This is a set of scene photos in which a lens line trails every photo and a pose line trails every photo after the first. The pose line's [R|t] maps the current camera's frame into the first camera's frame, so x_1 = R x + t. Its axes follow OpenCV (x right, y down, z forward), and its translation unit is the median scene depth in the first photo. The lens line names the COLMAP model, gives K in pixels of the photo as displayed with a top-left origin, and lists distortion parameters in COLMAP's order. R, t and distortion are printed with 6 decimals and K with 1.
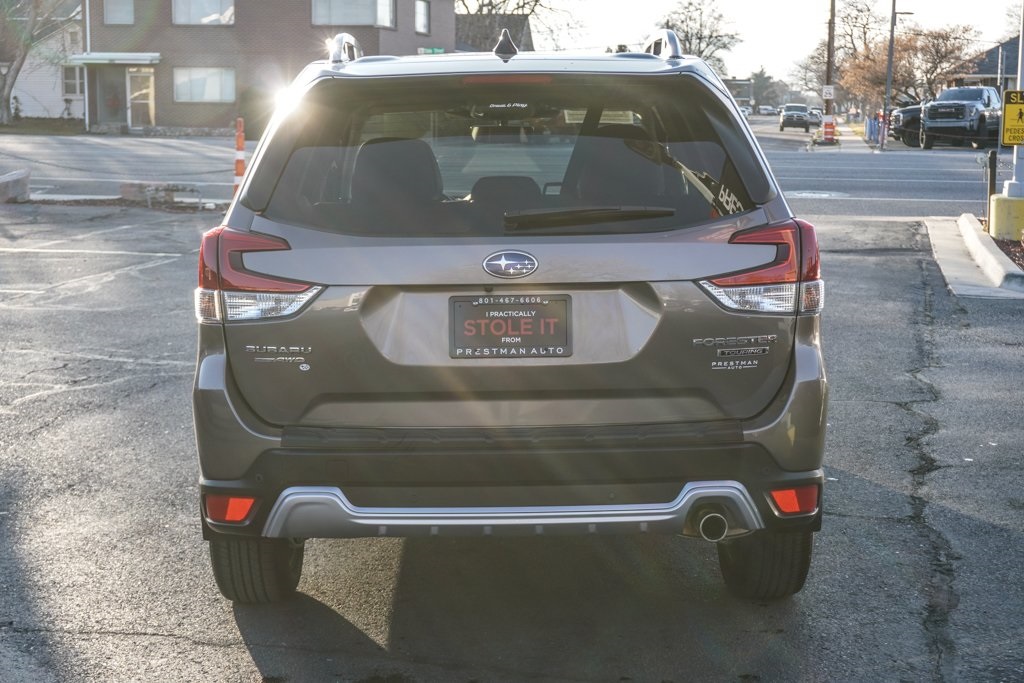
lens RADIAL K [[1718.6, 0, 503.0], [0, 1718.6, 342.9], [0, 0, 1]] dist [0.012614, 0.000000]
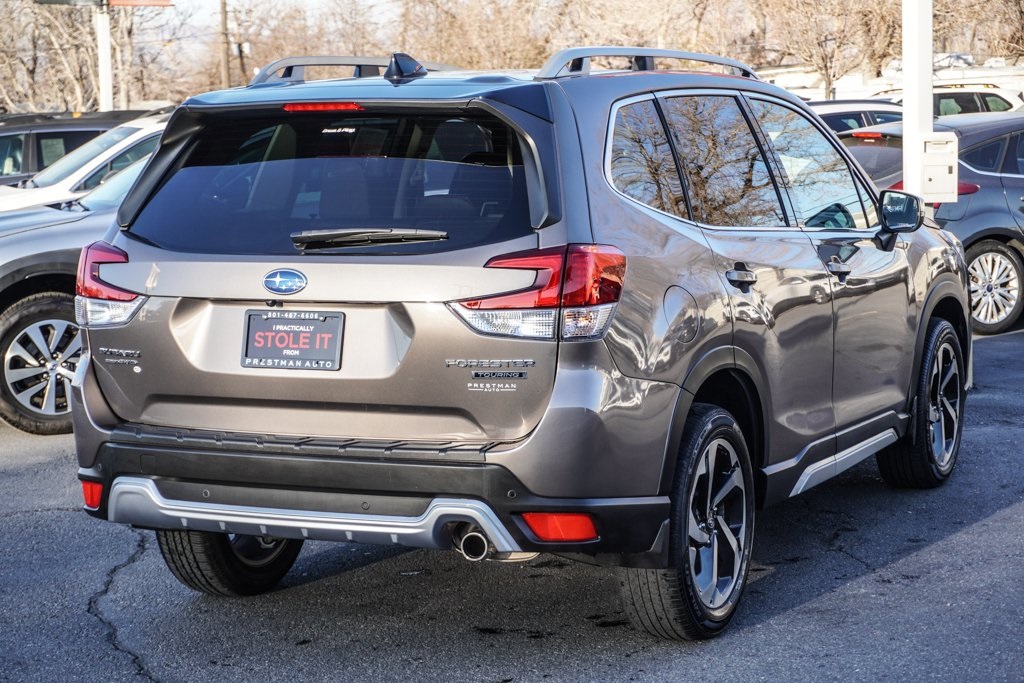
lens RADIAL K [[2054.5, 0, 515.2], [0, 2054.5, 339.6], [0, 0, 1]] dist [0.033144, 0.000000]
pose [[0.903382, 0.041453, -0.426829, 0.670106], [-0.045840, 0.998949, -0.000004, -0.015972], [0.426381, 0.019569, 0.904332, -0.091475]]
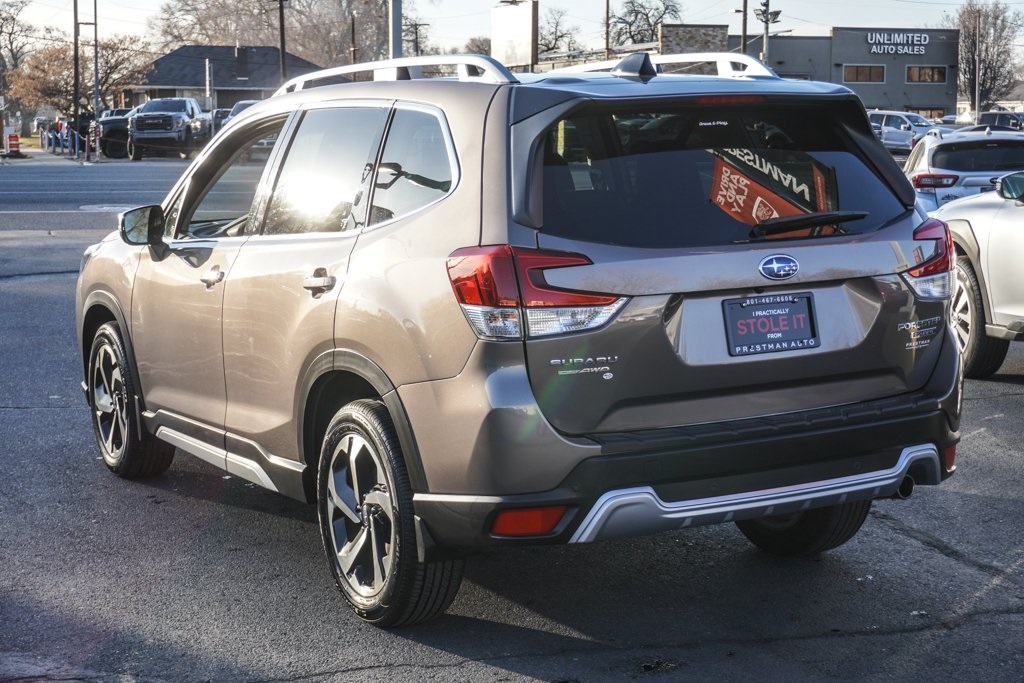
lens RADIAL K [[1729.9, 0, 518.2], [0, 1729.9, 343.5], [0, 0, 1]] dist [0.063595, 0.000000]
pose [[0.872283, -0.071567, 0.483737, -0.674148], [0.074943, 0.997111, 0.012379, -0.022727], [-0.483225, 0.025455, 0.875126, 0.105890]]
